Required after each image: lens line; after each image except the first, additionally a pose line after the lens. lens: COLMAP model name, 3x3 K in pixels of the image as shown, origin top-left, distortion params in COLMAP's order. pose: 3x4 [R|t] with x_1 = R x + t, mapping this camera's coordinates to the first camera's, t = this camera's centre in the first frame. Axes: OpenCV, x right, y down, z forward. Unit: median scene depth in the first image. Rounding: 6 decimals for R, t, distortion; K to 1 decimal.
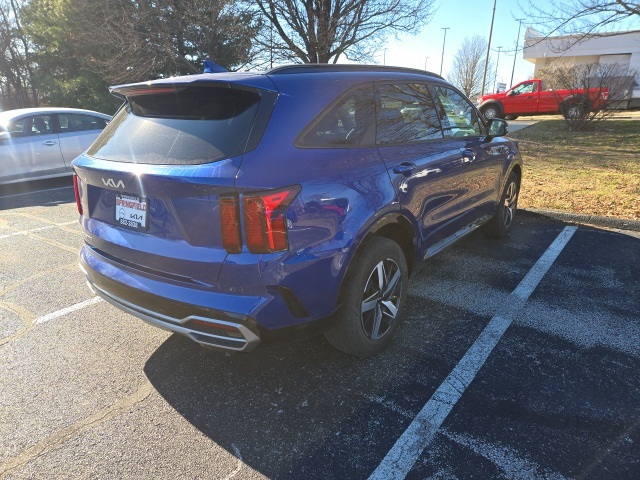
lens RADIAL K [[424.2, 0, 321.3], [0, 424.2, 239.2], [0, 0, 1]] dist [0.073110, -0.061779]
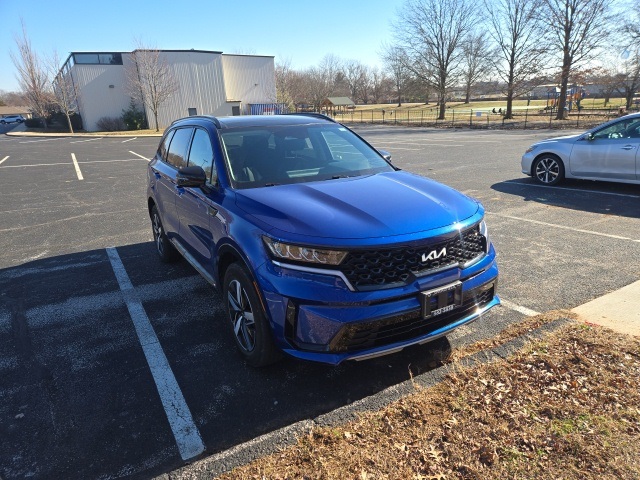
lens RADIAL K [[424.2, 0, 321.3], [0, 424.2, 239.2], [0, 0, 1]] dist [0.073110, -0.061779]
pose [[-0.375875, 0.291832, -0.879518, 1.608015], [-0.228113, 0.890771, 0.393053, -0.796112], [0.898155, 0.348368, -0.268248, 2.184295]]
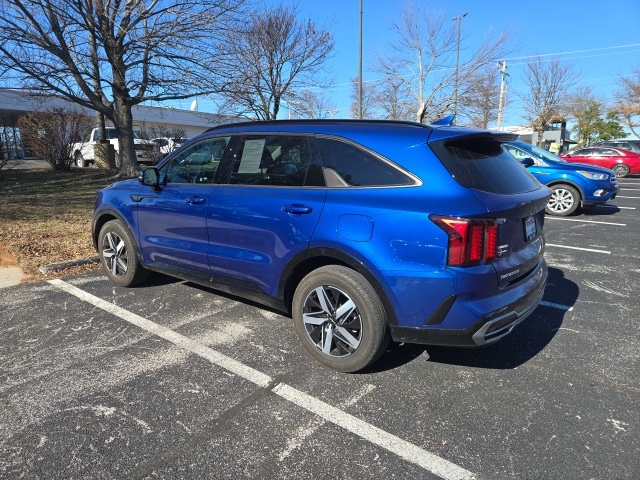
lens RADIAL K [[420.0, 0, 316.8], [0, 420.0, 240.0], [0, 0, 1]] dist [0.062817, -0.043775]
pose [[0.009902, -0.185078, 0.982674, -1.434547], [0.293471, 0.939984, 0.174080, -0.369236], [-0.955917, 0.286663, 0.063623, 1.281939]]
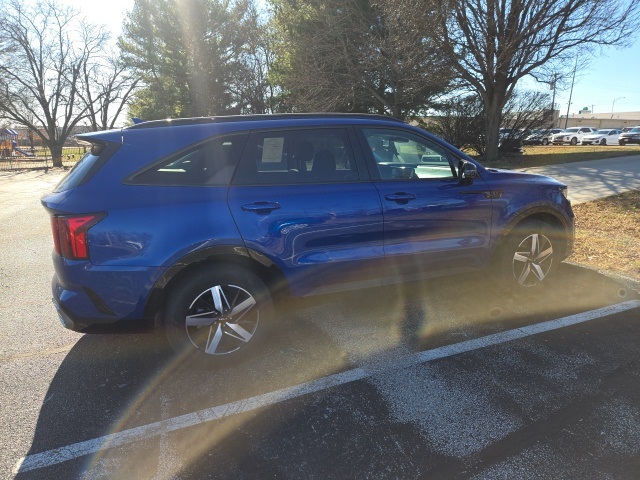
lens RADIAL K [[424.2, 0, 321.3], [0, 424.2, 239.2], [0, 0, 1]] dist [0.073110, -0.061779]
pose [[0.861841, 0.112590, -0.494523, 0.866113], [-0.139124, 0.990129, -0.017034, -0.084366], [0.487724, 0.083480, 0.868997, 0.120999]]
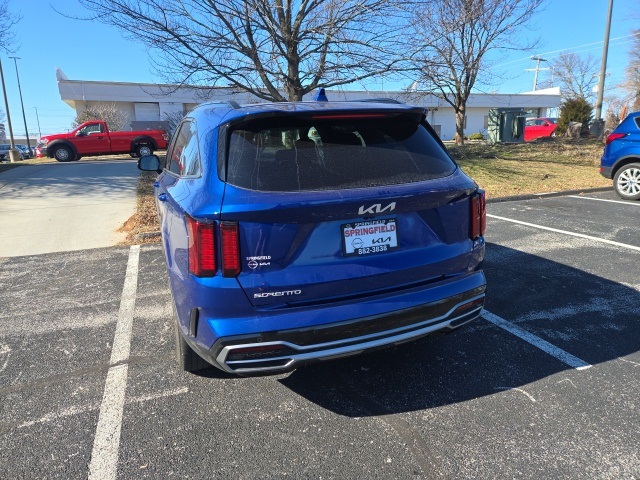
lens RADIAL K [[424.2, 0, 321.3], [0, 424.2, 239.2], [0, 0, 1]] dist [0.073110, -0.061779]
pose [[0.519783, -0.197238, 0.831217, -1.077432], [0.271457, 0.960689, 0.058210, -0.121890], [-0.810022, 0.195383, 0.552892, 0.460424]]
